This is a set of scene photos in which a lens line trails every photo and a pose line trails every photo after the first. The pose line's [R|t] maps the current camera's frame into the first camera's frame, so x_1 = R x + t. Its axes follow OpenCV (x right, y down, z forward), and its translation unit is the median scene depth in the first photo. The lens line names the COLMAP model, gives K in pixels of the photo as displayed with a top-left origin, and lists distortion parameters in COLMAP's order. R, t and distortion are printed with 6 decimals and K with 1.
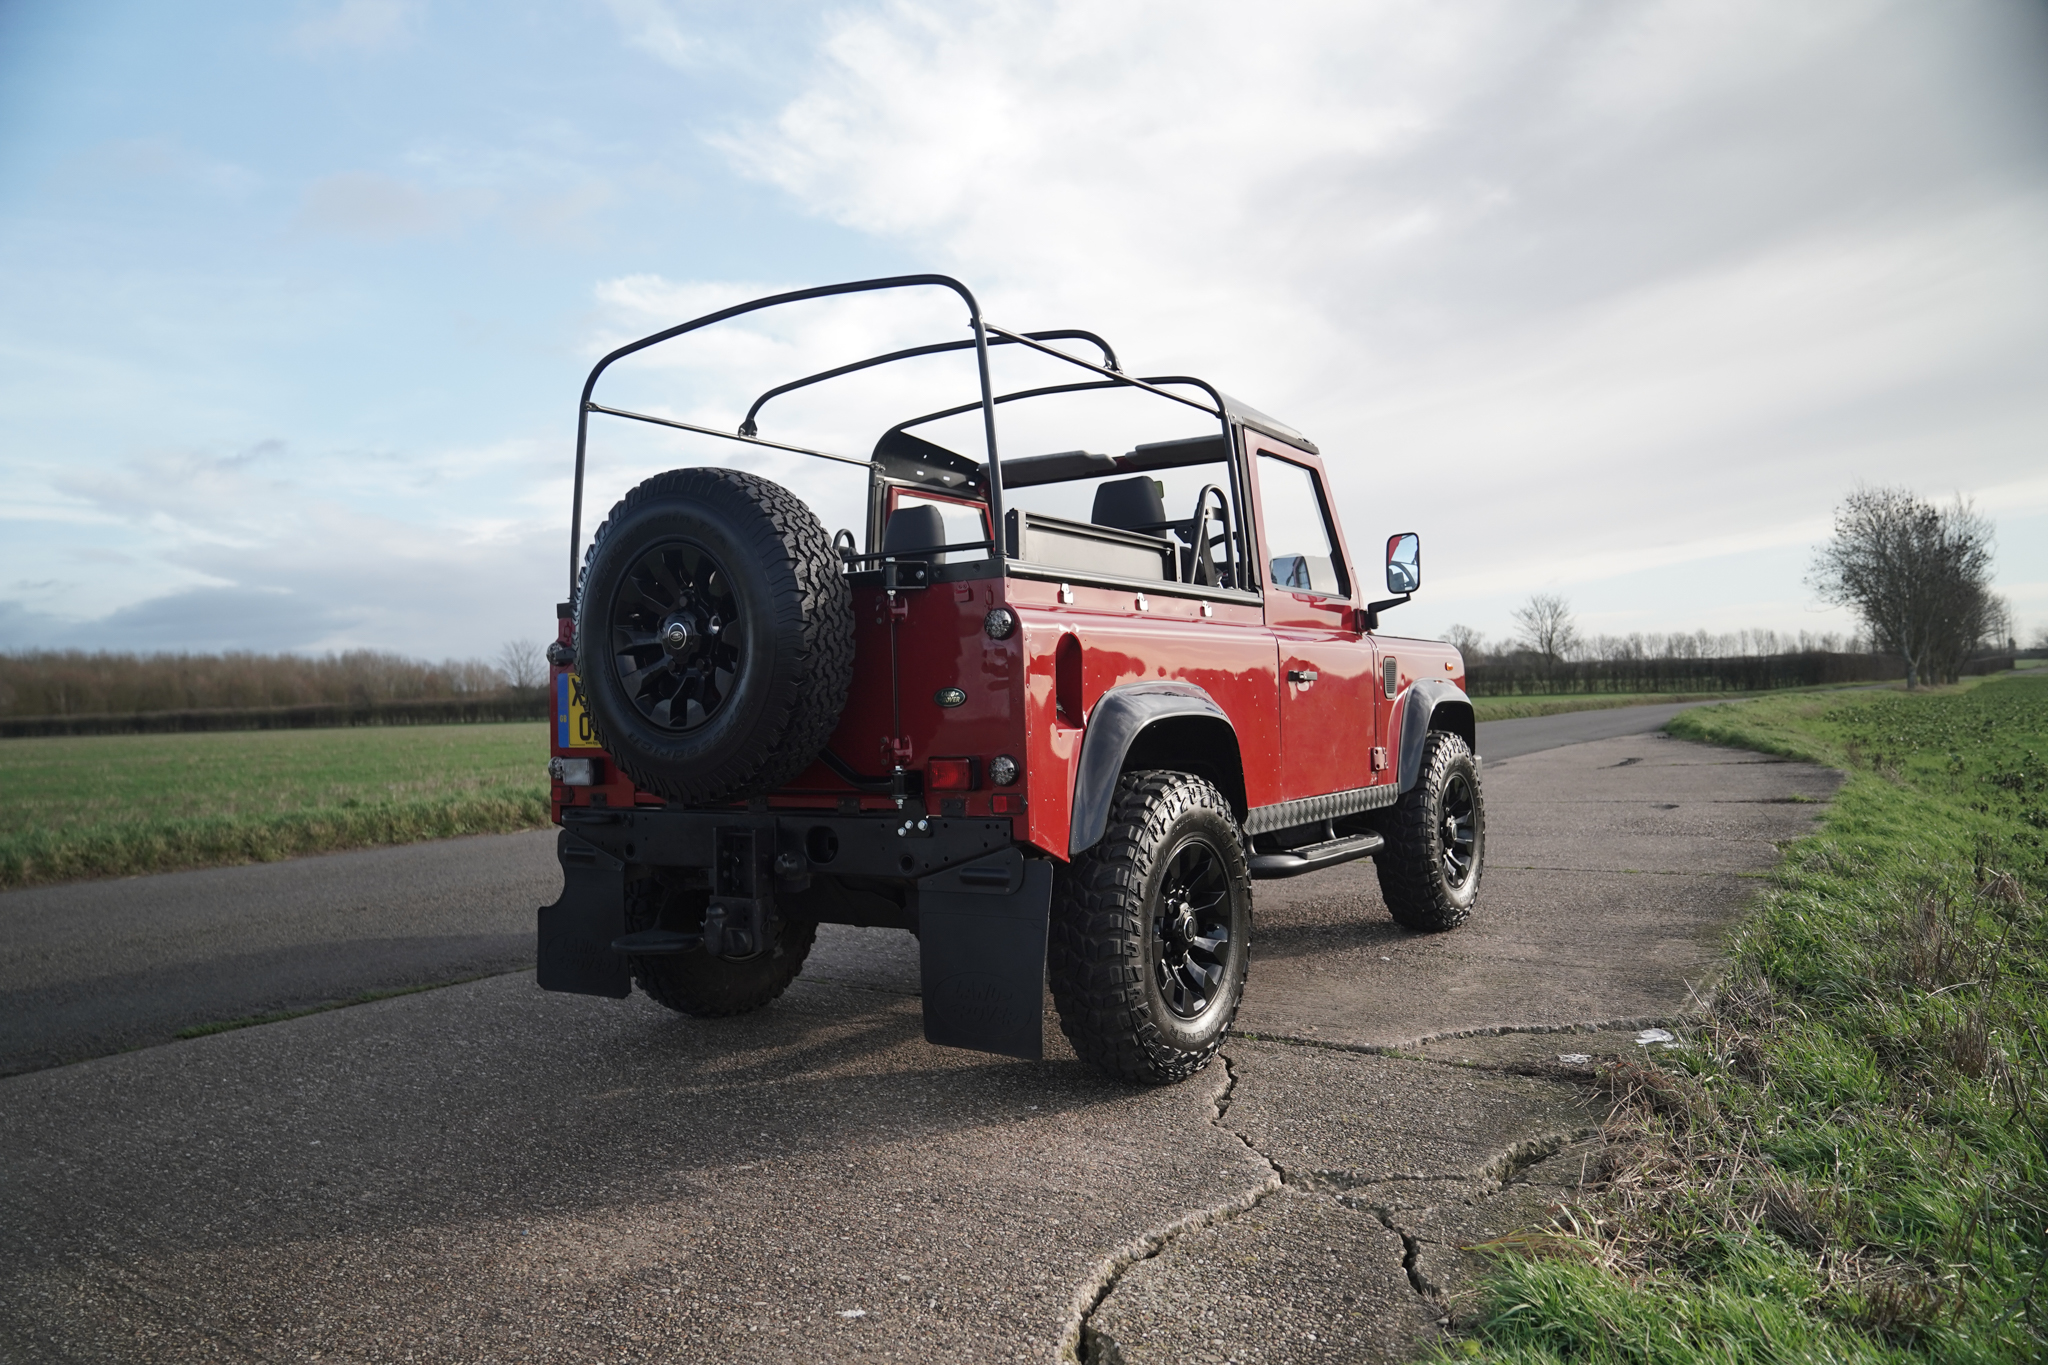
lens RADIAL K [[1396.8, 0, 1024.0], [0, 1396.8, 682.5], [0, 0, 1]] dist [-0.115563, 0.092188]
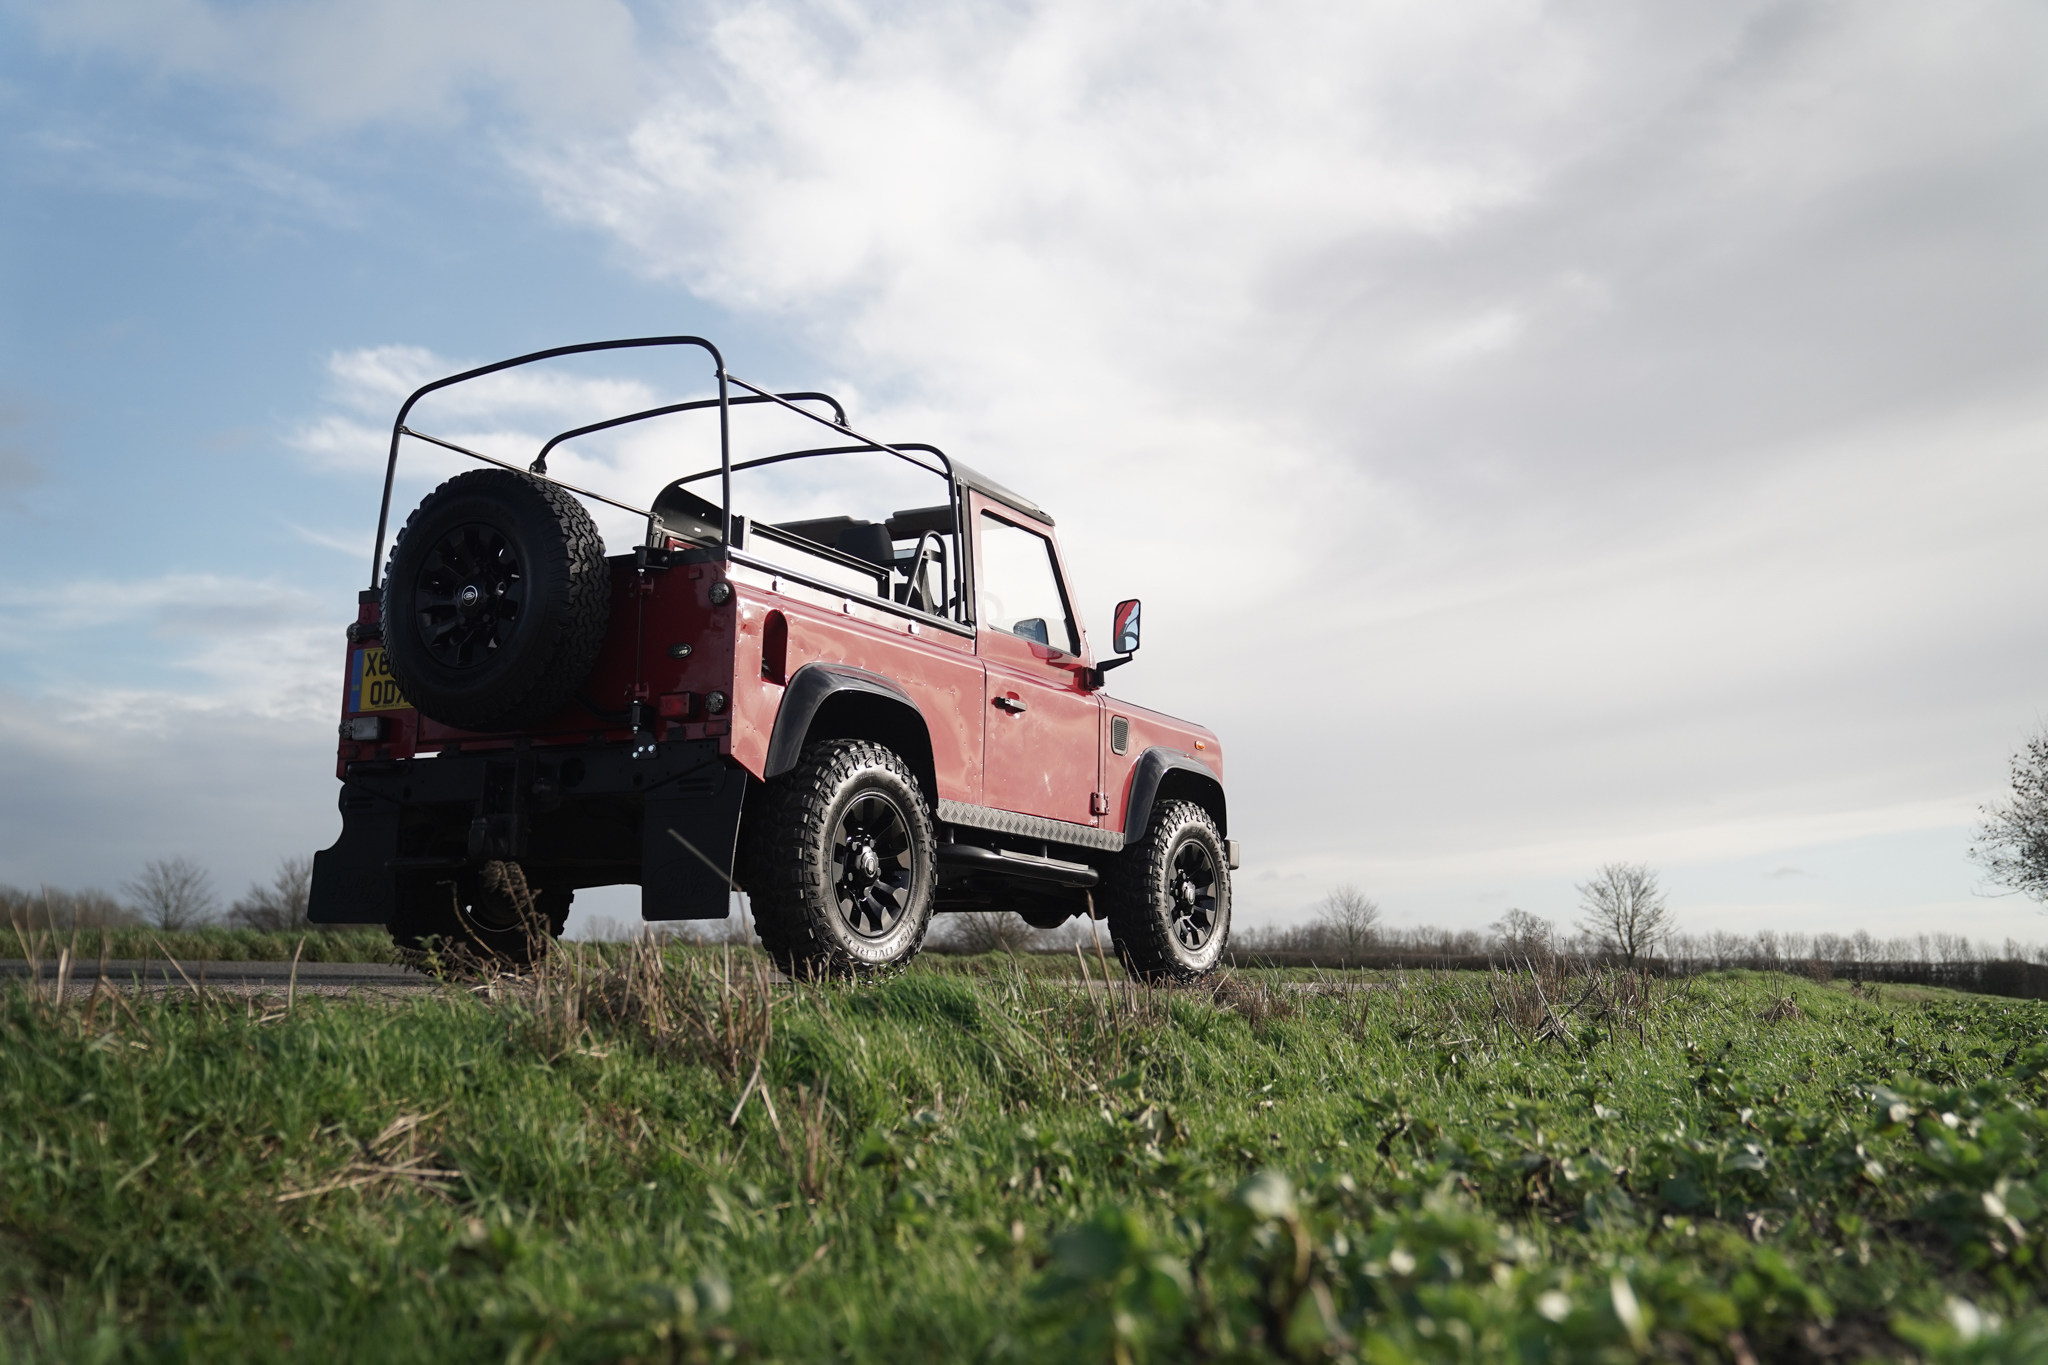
lens RADIAL K [[2010.7, 0, 1024.0], [0, 2010.7, 682.5], [0, 0, 1]] dist [0.042856, 0.004168]
pose [[0.997484, 0.054080, 0.045833, 0.148570], [-0.046627, 0.987517, -0.150455, 0.250305], [-0.053398, 0.147939, 0.987554, -0.708080]]
